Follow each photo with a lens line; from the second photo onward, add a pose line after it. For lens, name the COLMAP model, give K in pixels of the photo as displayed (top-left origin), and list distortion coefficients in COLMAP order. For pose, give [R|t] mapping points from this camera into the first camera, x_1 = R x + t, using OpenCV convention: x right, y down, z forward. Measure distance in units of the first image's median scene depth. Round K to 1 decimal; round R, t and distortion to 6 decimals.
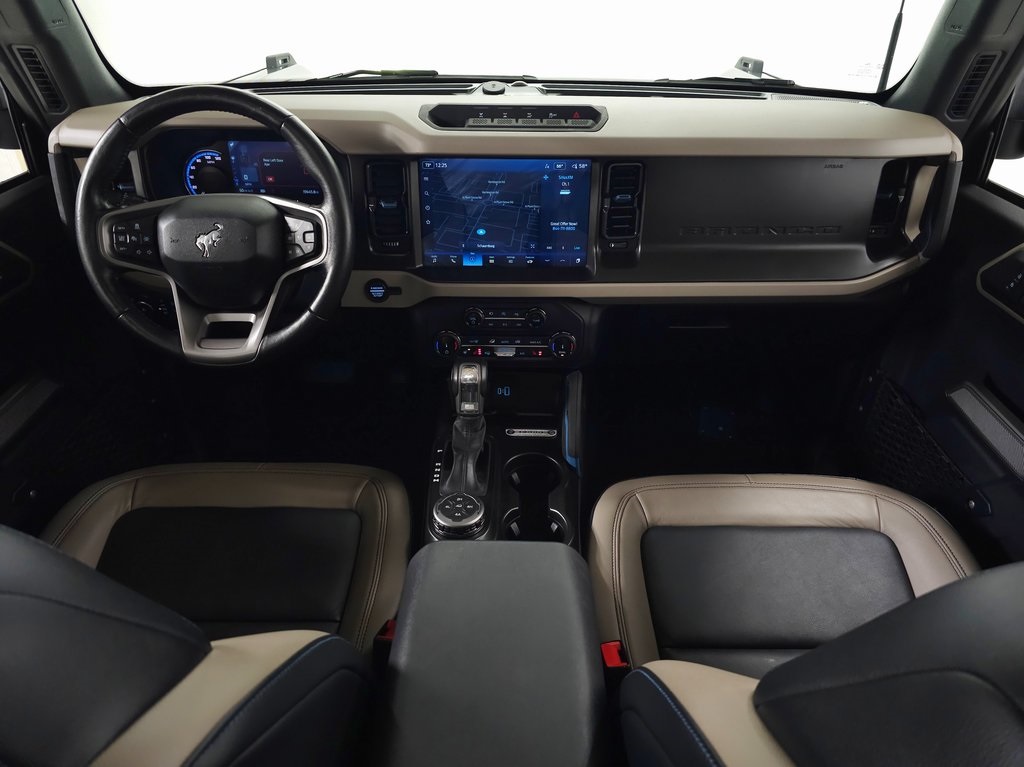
lens RADIAL K [[682.4, 0, 515.0], [0, 682.4, 382.8], [0, 0, 1]] dist [0.052102, -0.056936]
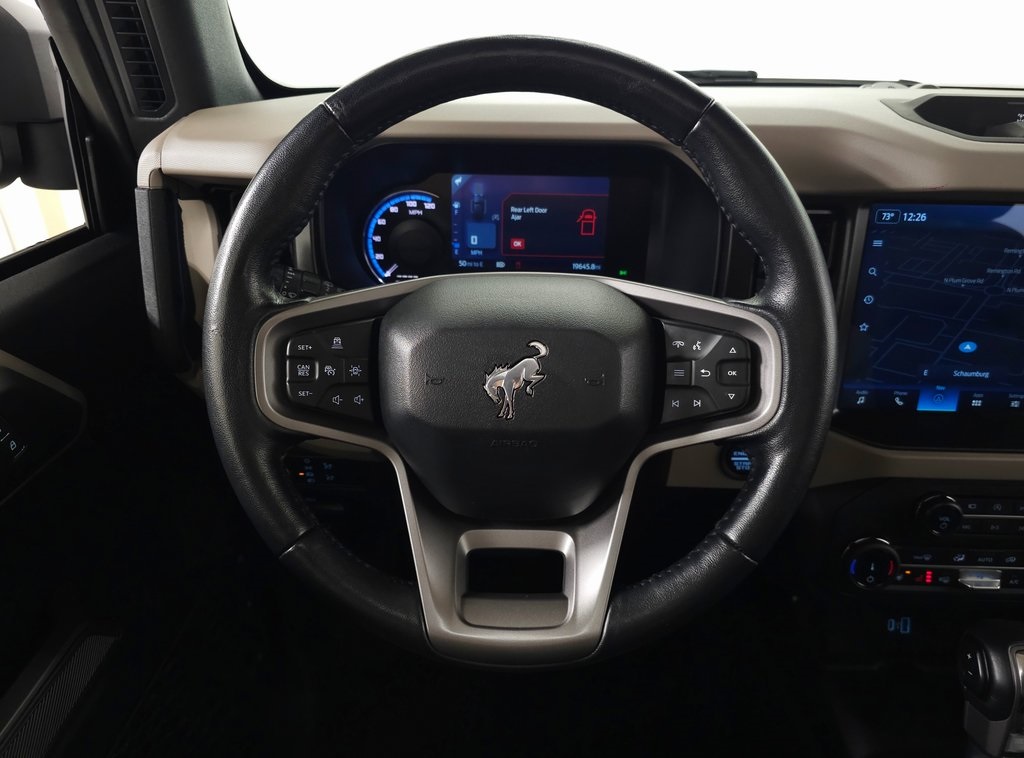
lens RADIAL K [[709.2, 0, 512.0], [0, 709.2, 379.0], [0, 0, 1]] dist [0.033431, -0.046701]
pose [[0.999595, 0.015149, -0.024090, -0.373031], [-0.017610, 0.994265, -0.105485, -0.138460], [0.022354, 0.105866, 0.994129, 0.483750]]
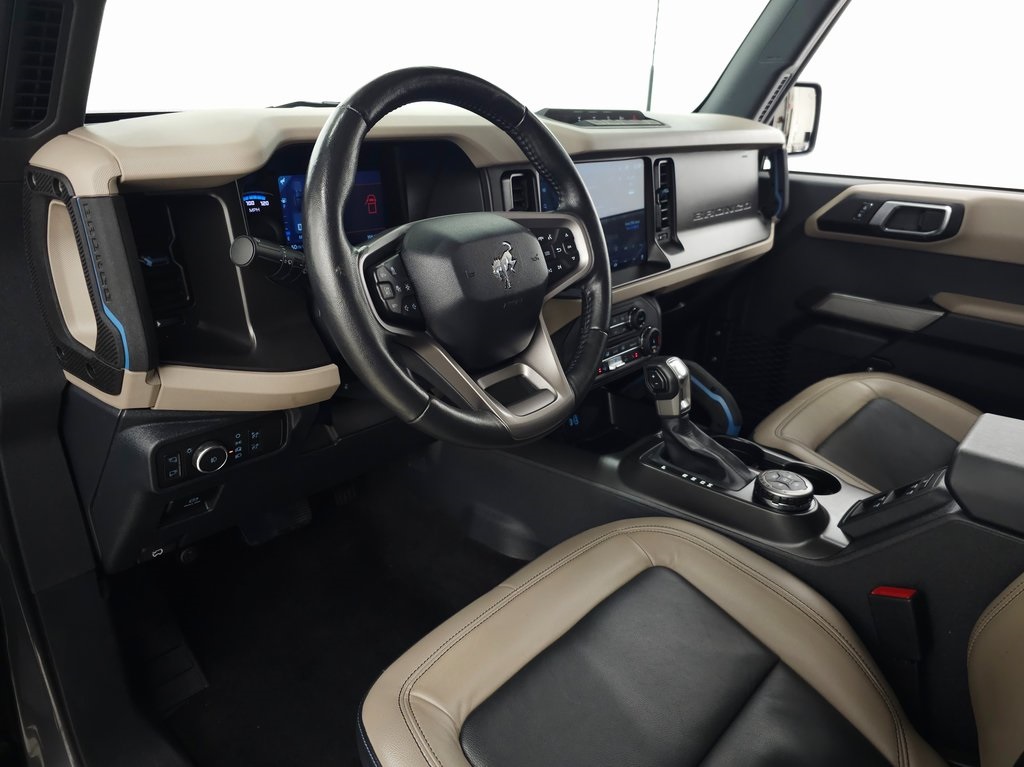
lens RADIAL K [[687.2, 0, 507.4], [0, 687.2, 377.9], [0, 0, 1]] dist [0.070049, -0.110452]
pose [[0.675624, -0.265869, 0.687638, -0.833658], [0.376080, 0.926519, -0.011278, -0.076012], [-0.634111, 0.266227, 0.725966, 0.432010]]
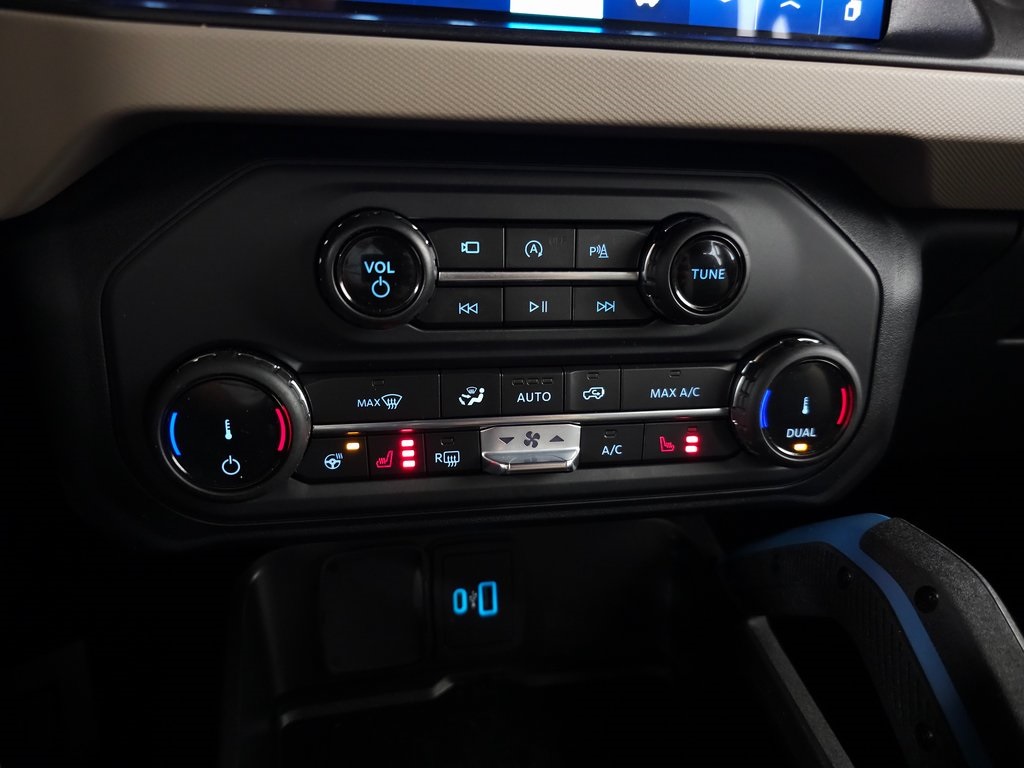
lens RADIAL K [[704.0, 0, 514.1], [0, 704.0, 382.1], [0, 0, 1]] dist [0.056201, -0.119831]
pose [[0.978576, -0.039021, 0.202155, -0.066632], [0.069710, 0.986678, -0.146992, -0.035844], [-0.193726, 0.157935, 0.968260, 0.843657]]
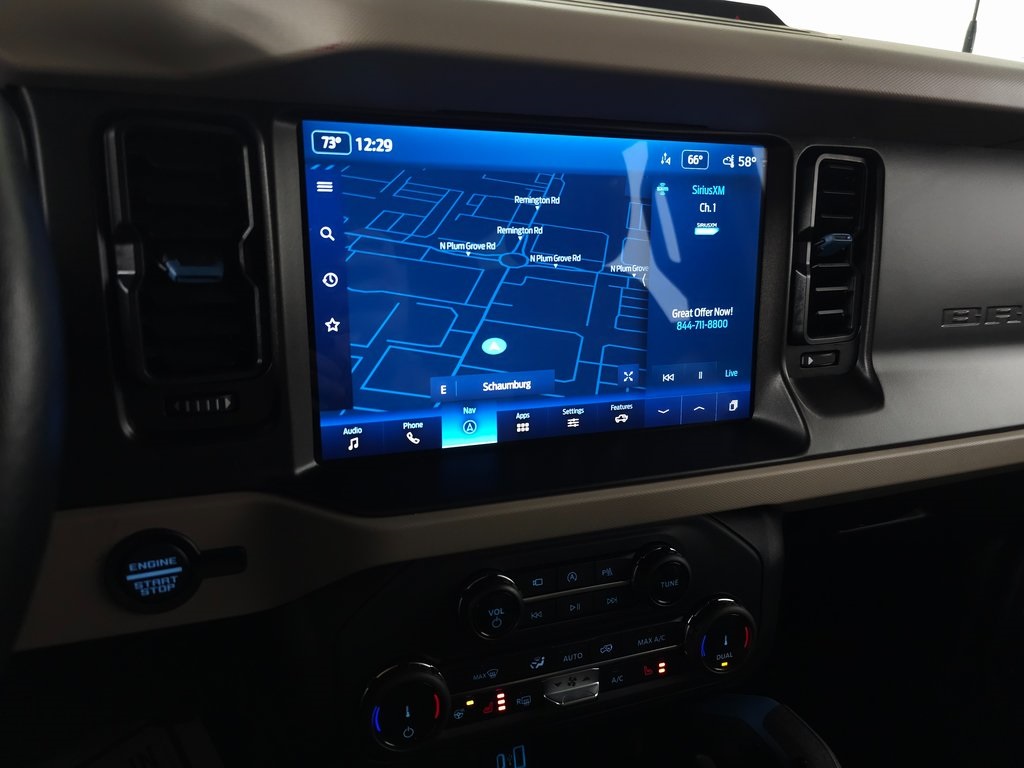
lens RADIAL K [[687.2, 0, 507.4], [0, 687.2, 378.4], [0, 0, 1]] dist [0.070049, -0.110452]
pose [[0.939356, -0.072031, 0.335292, -0.160267], [0.147287, 0.967668, -0.204755, -0.136168], [-0.309703, 0.241722, 0.919595, 0.697334]]
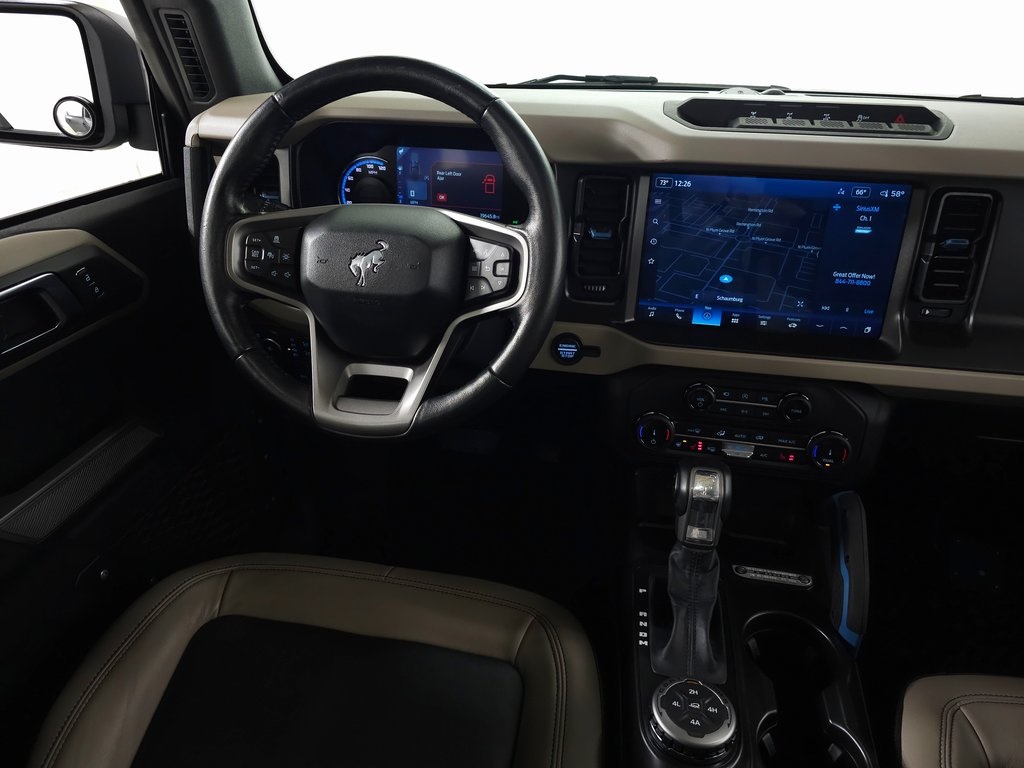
lens RADIAL K [[687.2, 0, 507.4], [0, 687.2, 378.4], [0, 0, 1]] dist [0.070049, -0.110452]
pose [[0.983344, 0.090854, -0.157415, -0.151096], [-0.104548, 0.991216, -0.081002, -0.038446], [0.148673, 0.096110, 0.984205, 0.278277]]
